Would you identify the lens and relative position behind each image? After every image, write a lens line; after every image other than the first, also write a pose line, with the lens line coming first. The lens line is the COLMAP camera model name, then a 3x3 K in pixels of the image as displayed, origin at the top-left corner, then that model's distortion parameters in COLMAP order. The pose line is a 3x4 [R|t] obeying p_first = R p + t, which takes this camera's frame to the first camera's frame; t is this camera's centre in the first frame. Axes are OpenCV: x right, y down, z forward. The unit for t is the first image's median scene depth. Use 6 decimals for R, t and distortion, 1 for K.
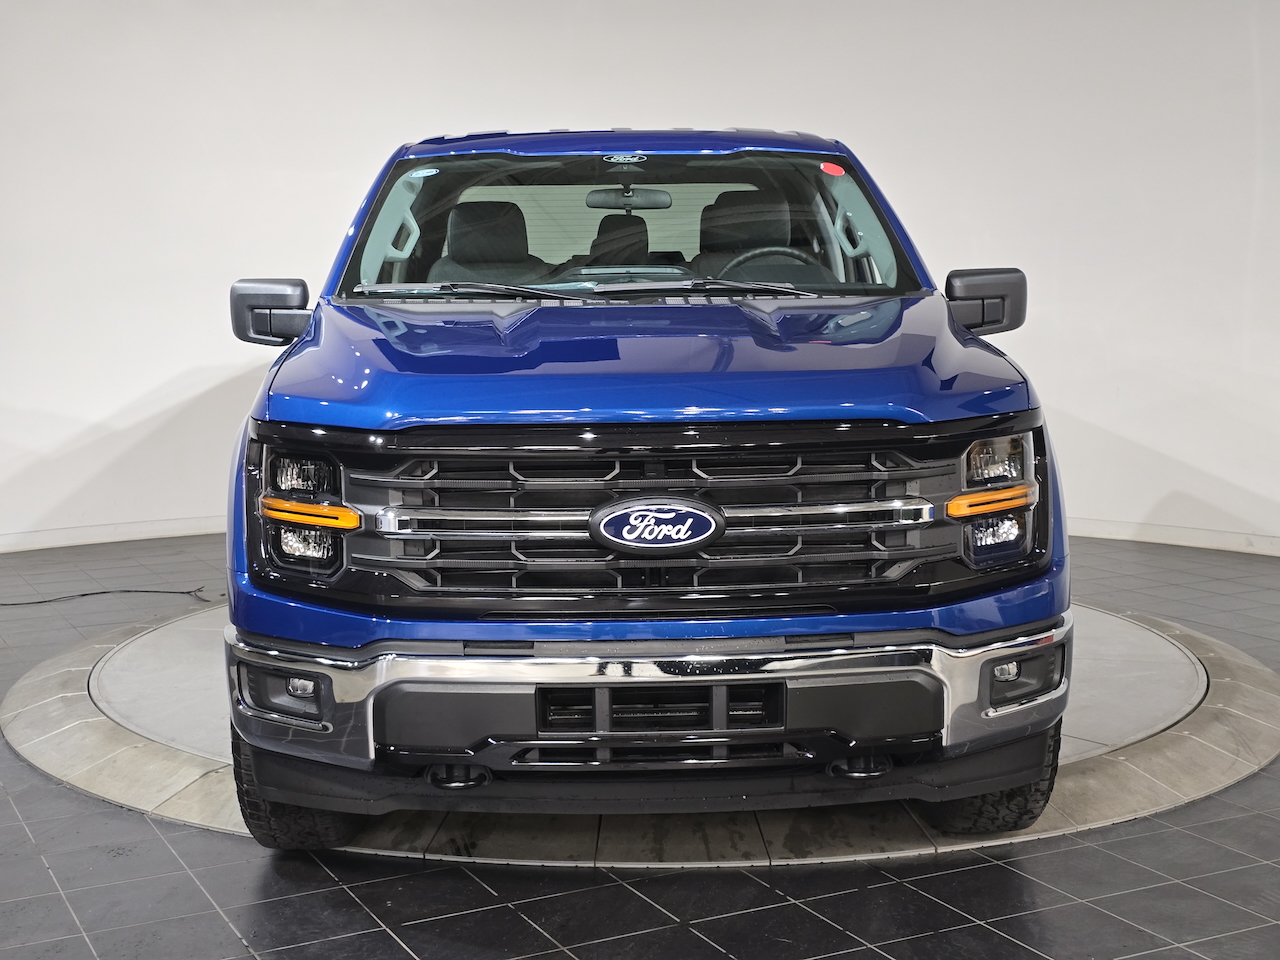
lens RADIAL K [[847.9, 0, 638.1], [0, 847.9, 492.1], [0, 0, 1]] dist [0.051169, 0.001583]
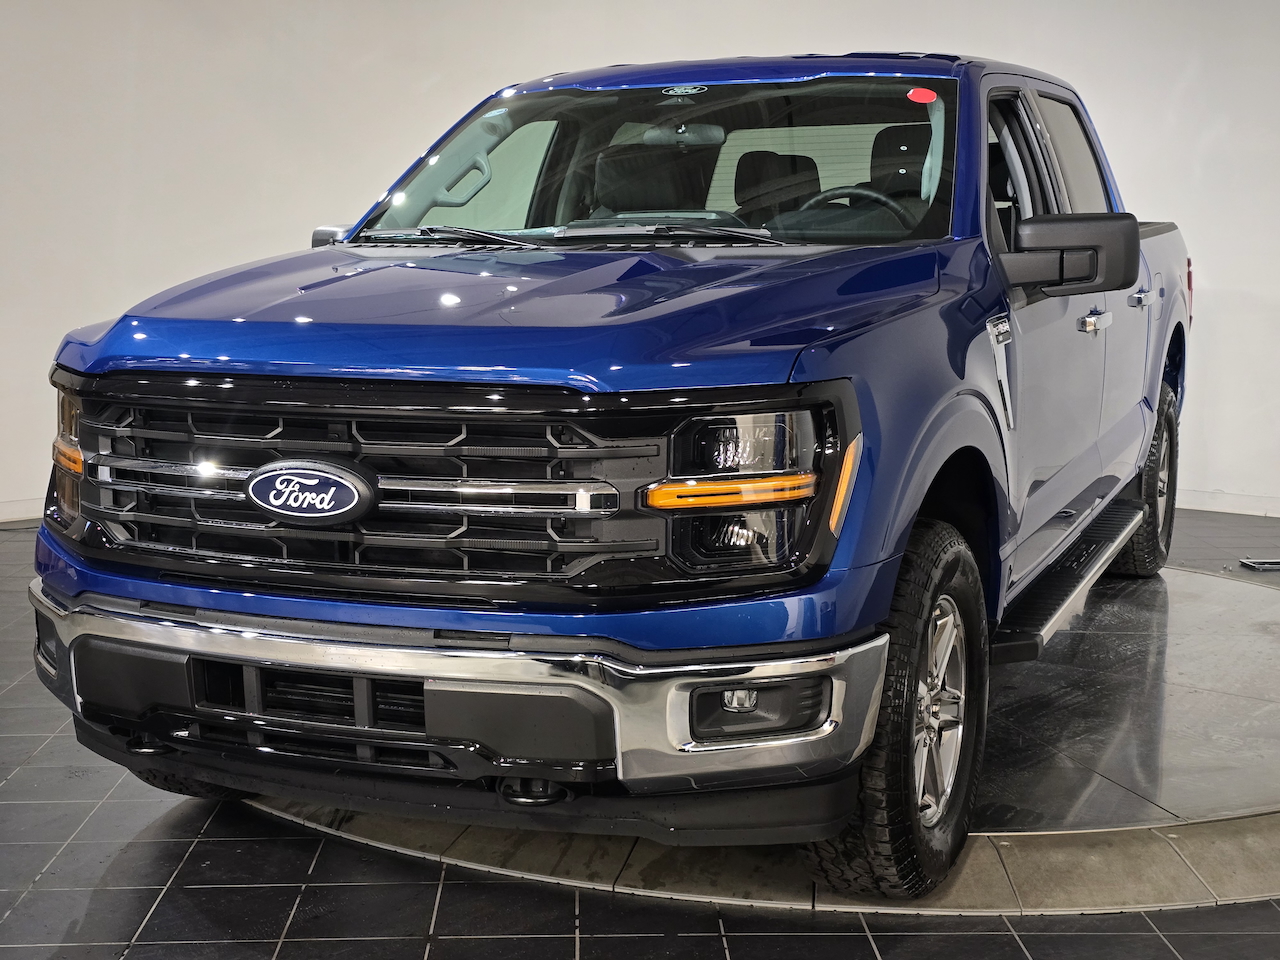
lens RADIAL K [[915.7, 0, 648.4], [0, 915.7, 480.9], [0, 0, 1]] dist [0.045644, -0.002102]
pose [[0.970058, 0.068266, -0.233082, 0.584483], [-0.063458, 0.997590, 0.028073, -0.022212], [0.234437, -0.012441, 0.972052, 0.138478]]
